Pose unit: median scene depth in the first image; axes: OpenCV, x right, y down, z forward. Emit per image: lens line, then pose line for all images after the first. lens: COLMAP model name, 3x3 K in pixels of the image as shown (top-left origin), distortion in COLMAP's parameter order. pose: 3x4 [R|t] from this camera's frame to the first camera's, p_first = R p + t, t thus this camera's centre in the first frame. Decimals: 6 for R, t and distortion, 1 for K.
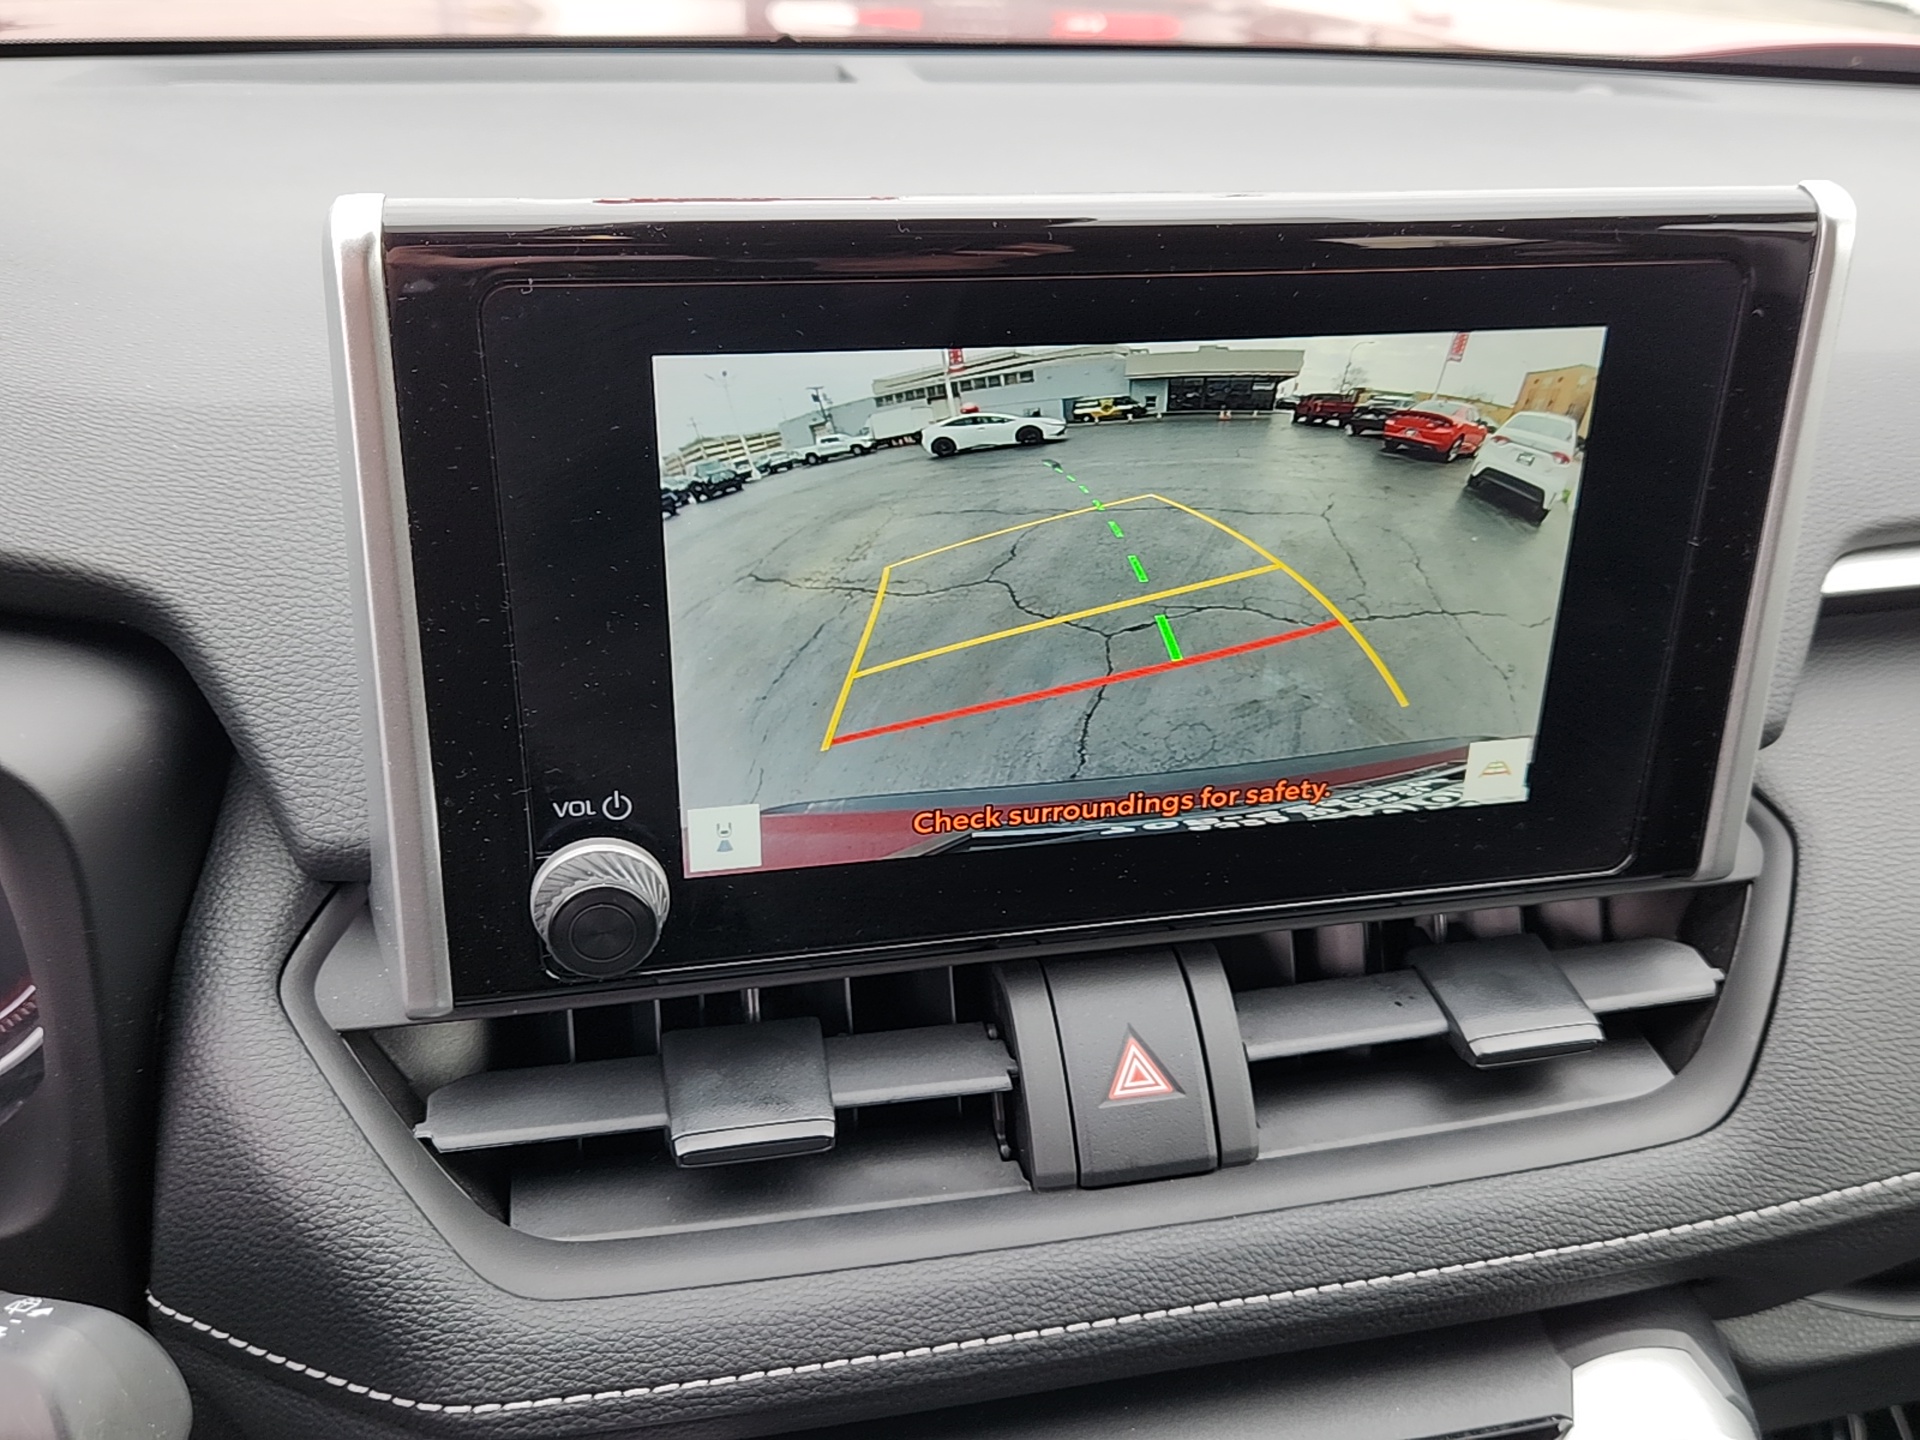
lens RADIAL K [[1775.2, 0, 965.0], [0, 1775.2, 721.6], [0, 0, 1]] dist [0.093707, -0.114091]
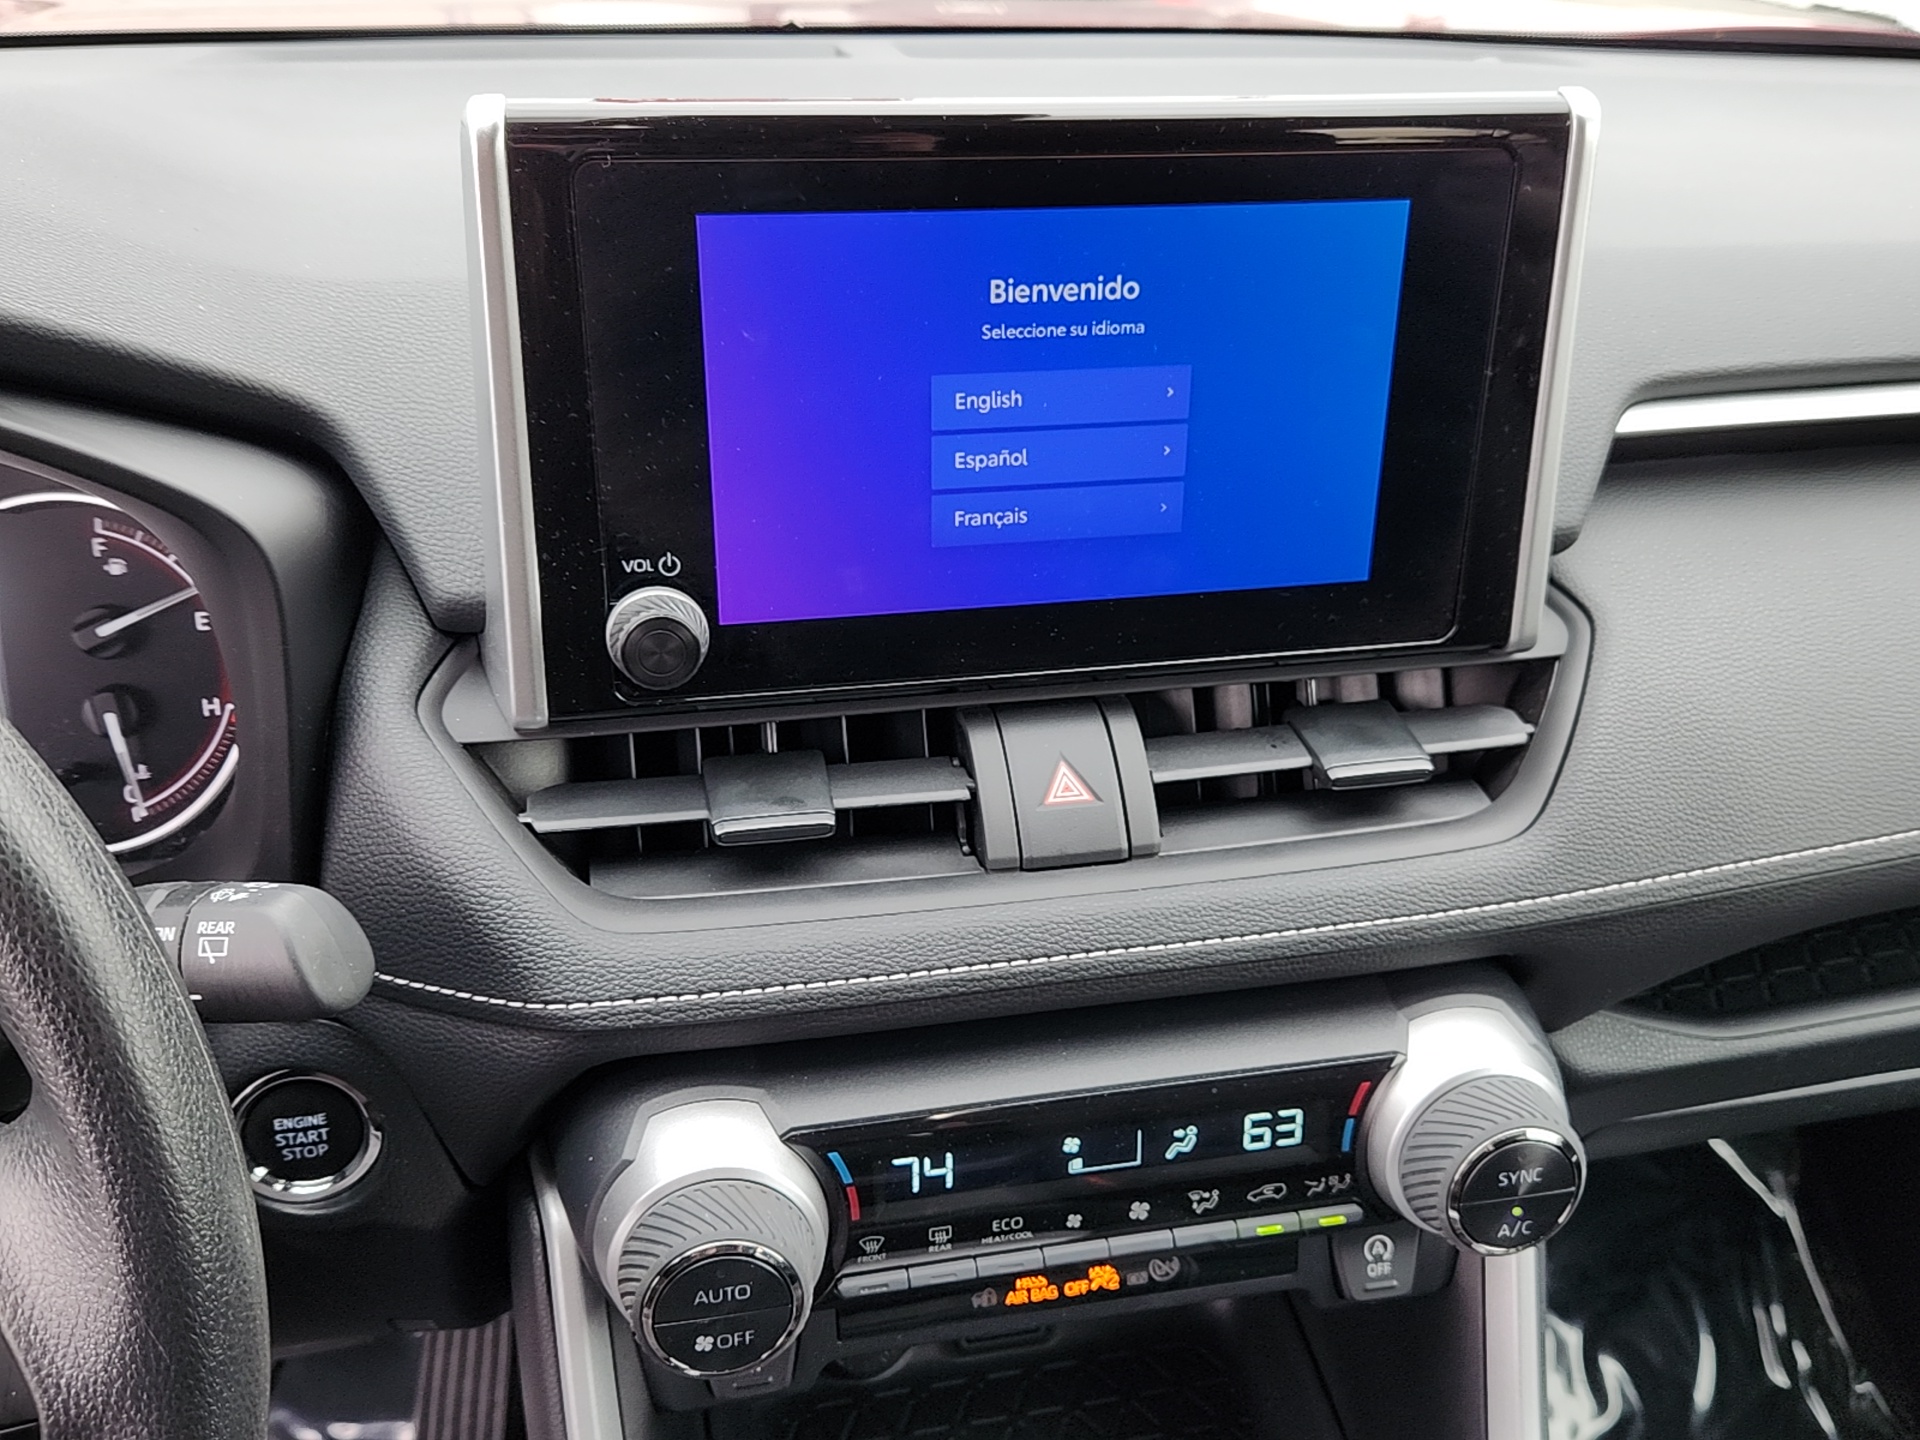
lens RADIAL K [[1806.8, 0, 956.3], [0, 1806.8, 724.8], [0, 0, 1]] dist [0.113516, -0.142584]
pose [[0.999891, -0.009321, -0.011418, 0.032356], [0.009088, 0.999751, -0.020358, 0.182517], [0.011605, 0.020252, 0.999728, -0.331614]]
